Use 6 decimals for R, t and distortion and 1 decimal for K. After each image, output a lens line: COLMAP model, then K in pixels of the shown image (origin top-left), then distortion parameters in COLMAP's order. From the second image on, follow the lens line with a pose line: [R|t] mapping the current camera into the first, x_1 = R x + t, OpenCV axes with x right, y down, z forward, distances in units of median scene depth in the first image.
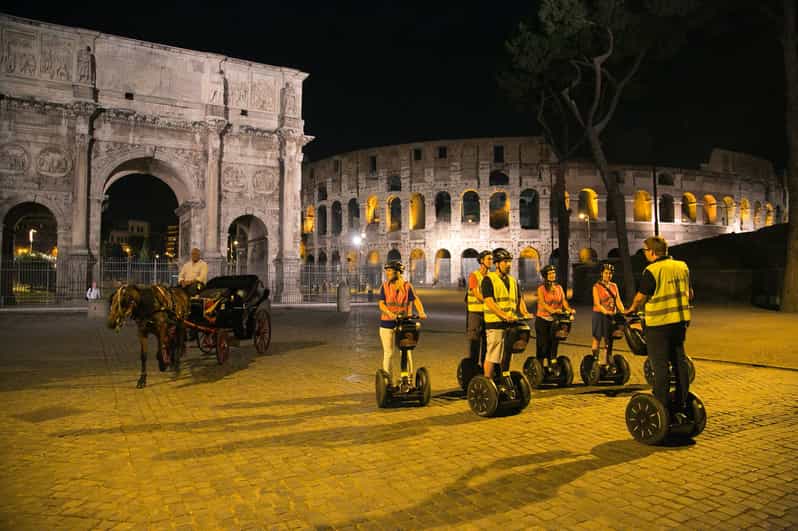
lens RADIAL K [[604.6, 0, 397.2], [0, 604.6, 265.9], [0, 0, 1]] dist [-0.064395, -0.000070]
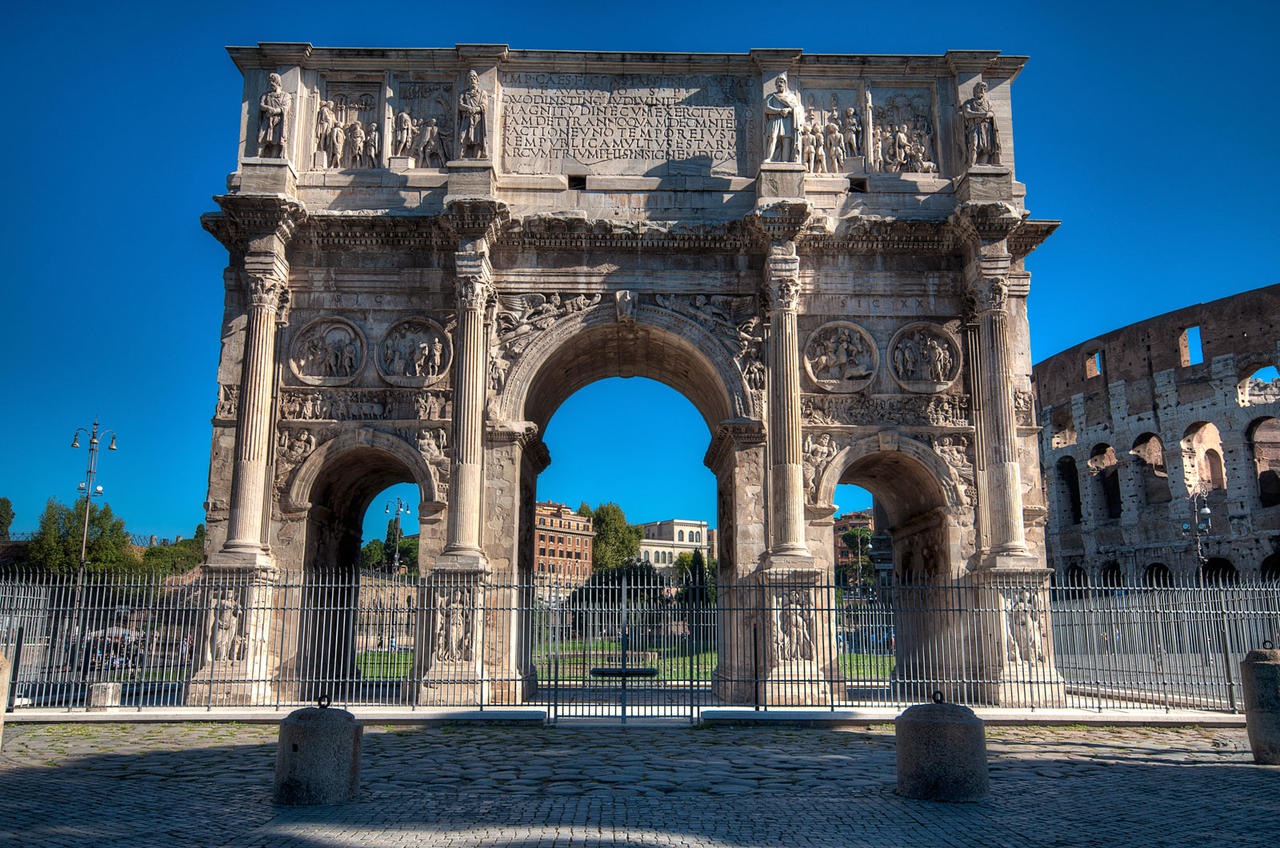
lens RADIAL K [[969.7, 0, 638.2], [0, 969.7, 433.1], [0, 0, 1]] dist [-0.064395, -0.000070]
pose [[0.871836, -0.090785, -0.481311, -0.102803], [0.003105, 0.983677, -0.179918, 0.006914], [0.489788, 0.155364, 0.857887, 0.454878]]
